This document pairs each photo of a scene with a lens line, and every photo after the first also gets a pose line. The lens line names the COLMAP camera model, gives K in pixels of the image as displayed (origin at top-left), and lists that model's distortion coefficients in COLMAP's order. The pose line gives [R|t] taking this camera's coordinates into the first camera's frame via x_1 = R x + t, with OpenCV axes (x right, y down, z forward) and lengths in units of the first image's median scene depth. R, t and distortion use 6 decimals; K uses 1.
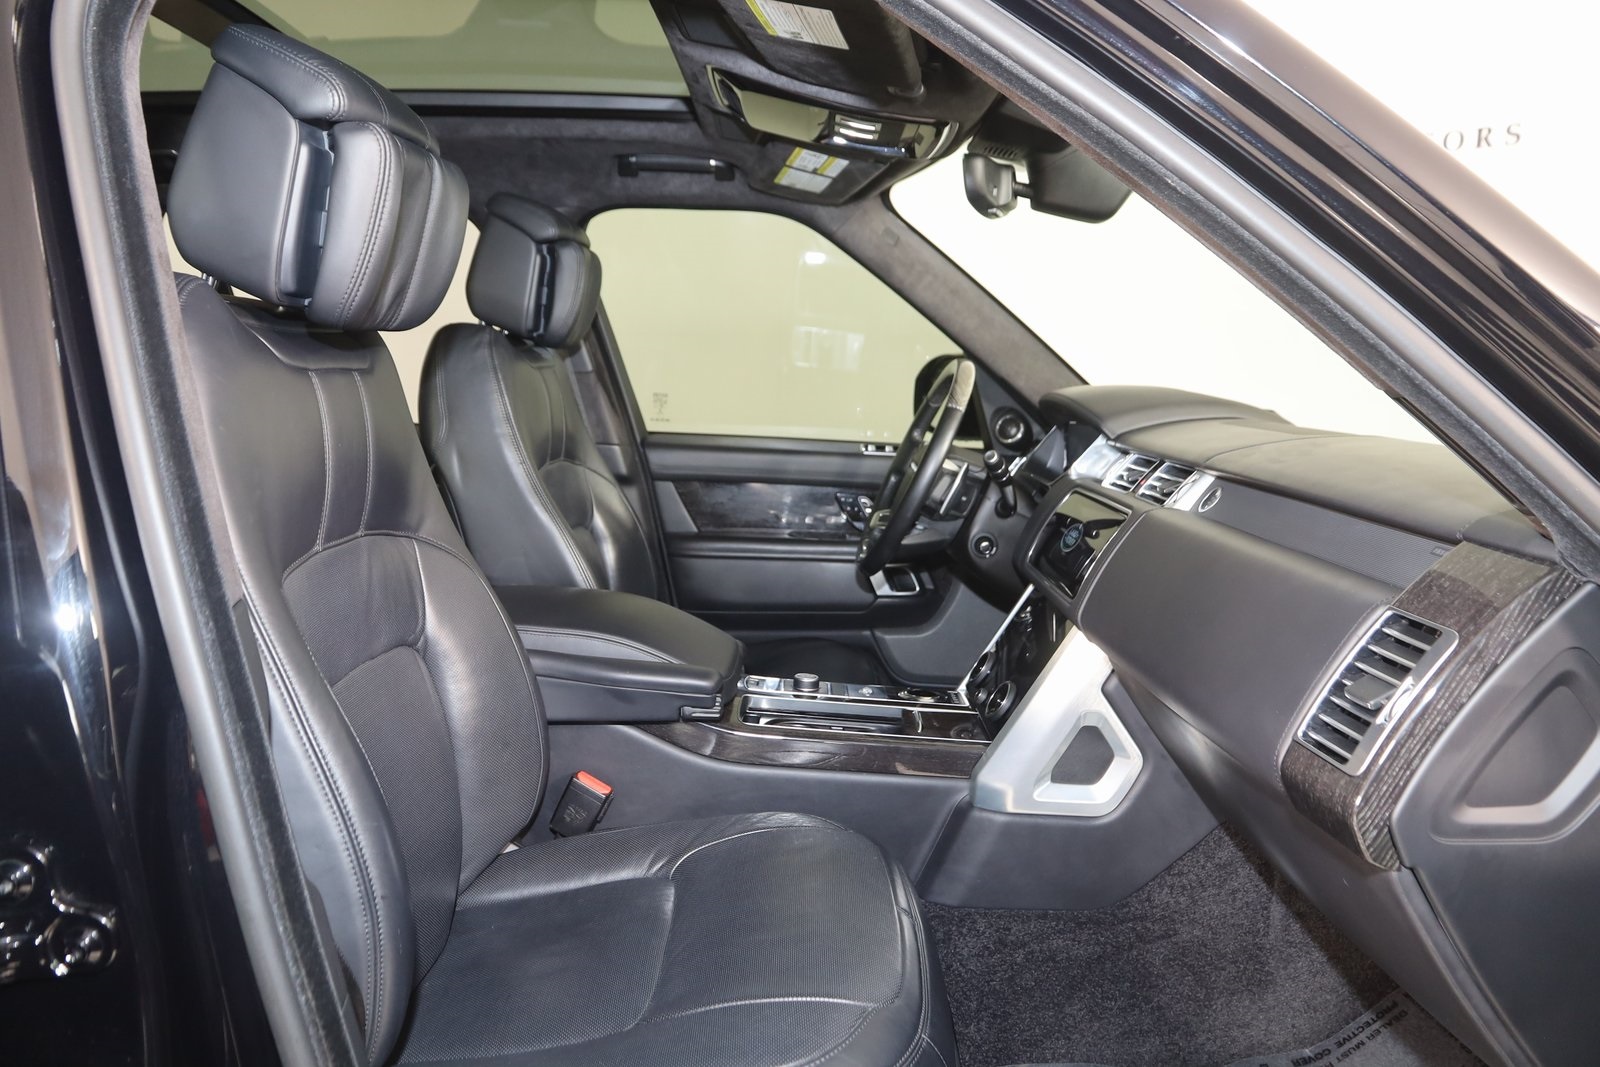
lens RADIAL K [[1107.9, 0, 792.7], [0, 1107.9, 531.1], [0, 0, 1]] dist [-0.114147, 0.074409]
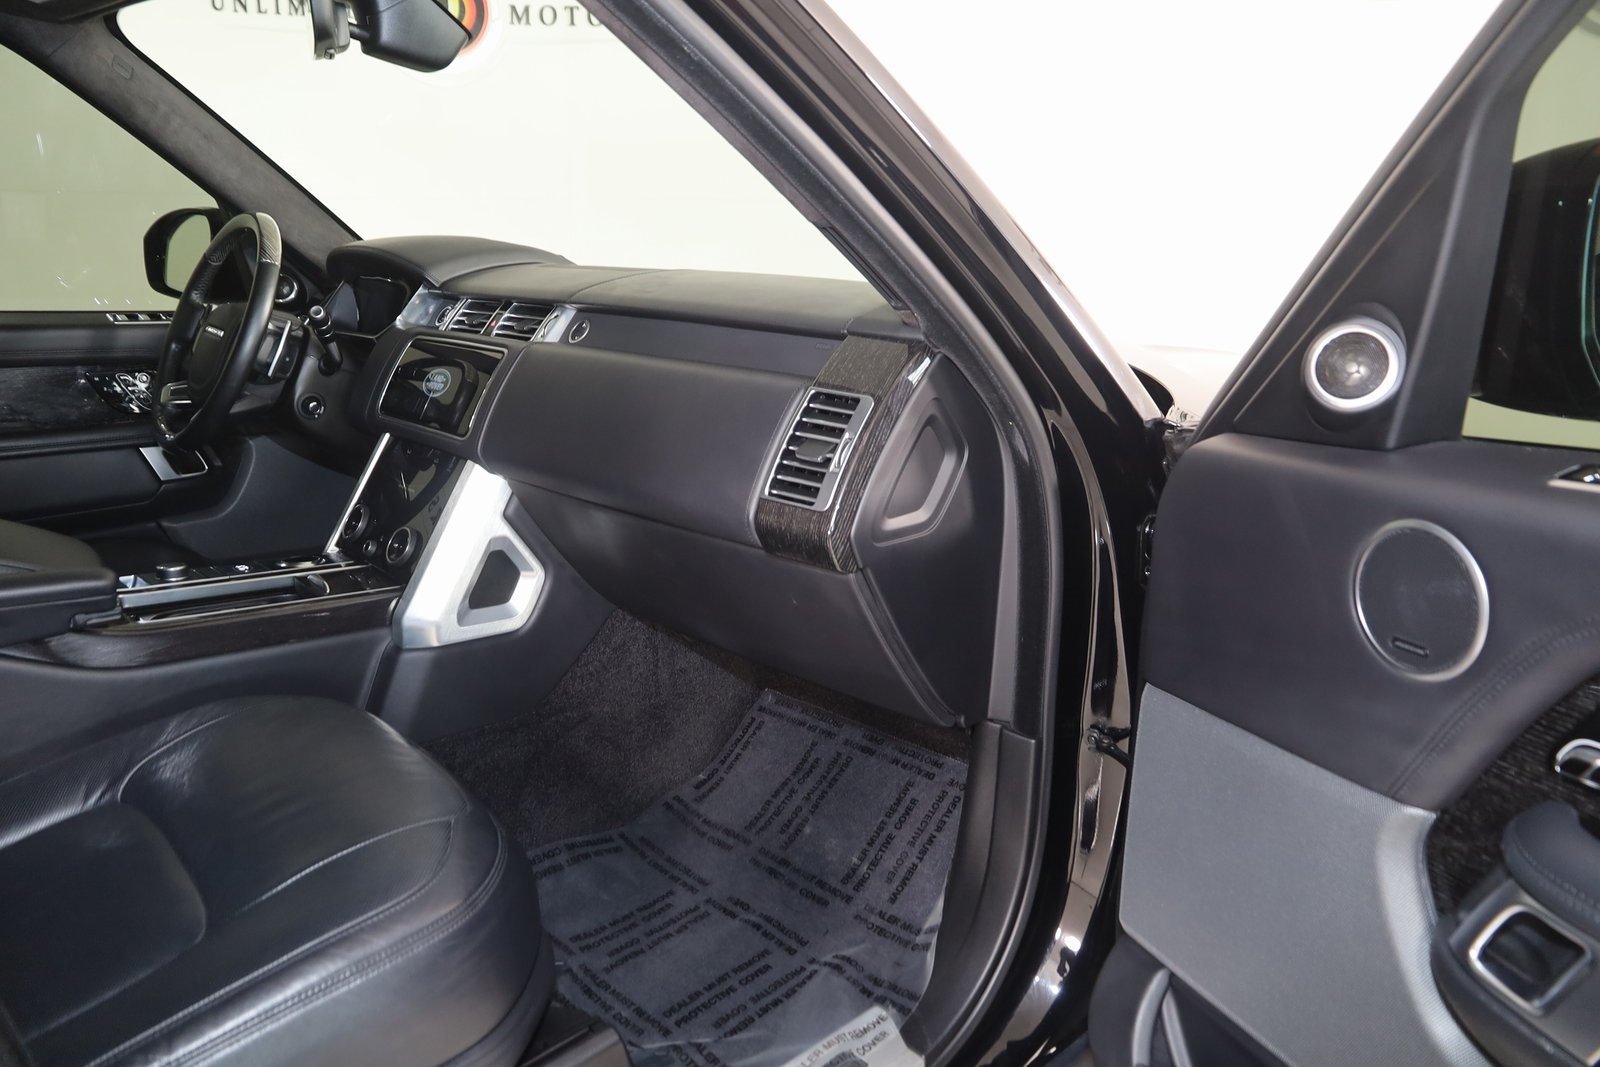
lens RADIAL K [[1107.9, 0, 812.2], [0, 1107.9, 531.9], [0, 0, 1]] dist [-0.114147, 0.074409]
pose [[0.720113, -0.179110, 0.670341, -0.184271], [0.094845, 0.982449, 0.160616, 0.011656], [-0.687344, -0.052084, 0.724462, -0.002164]]
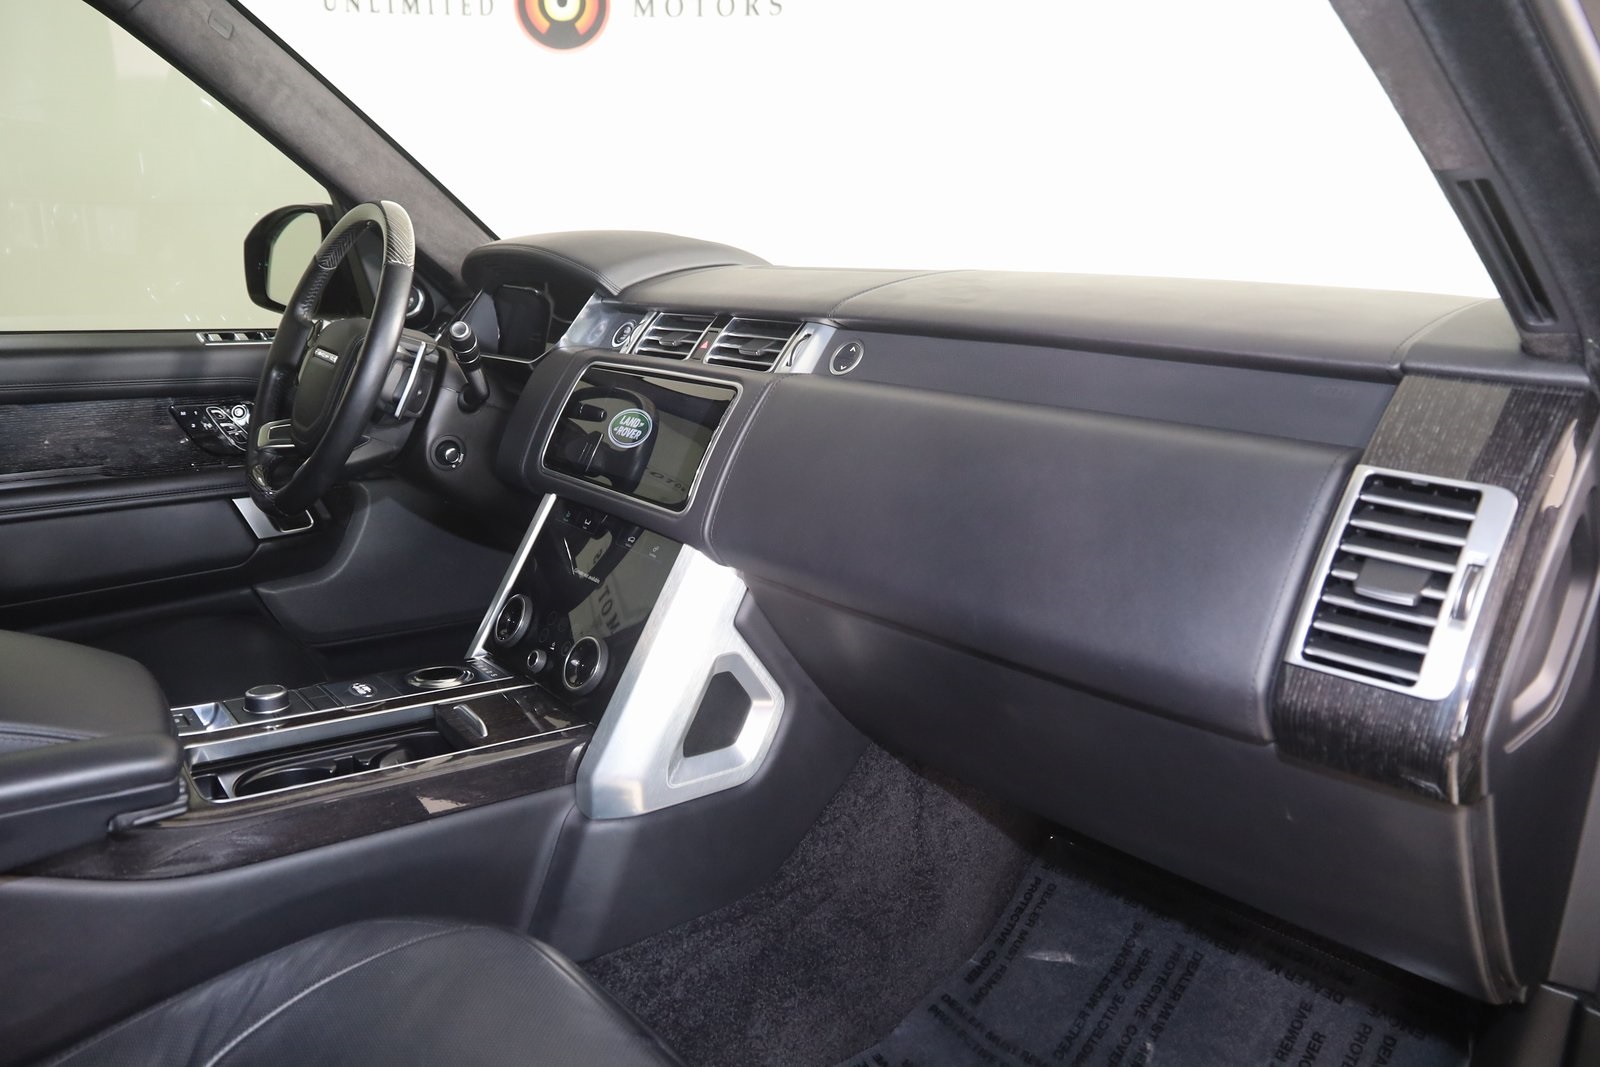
lens RADIAL K [[1107.9, 0, 809.0], [0, 1107.9, 507.4], [0, 0, 1]] dist [-0.114147, 0.074409]
pose [[0.771631, -0.155977, 0.616650, -0.107211], [0.102181, 0.987273, 0.121861, -0.016798], [-0.627810, -0.031022, 0.777749, 0.300517]]
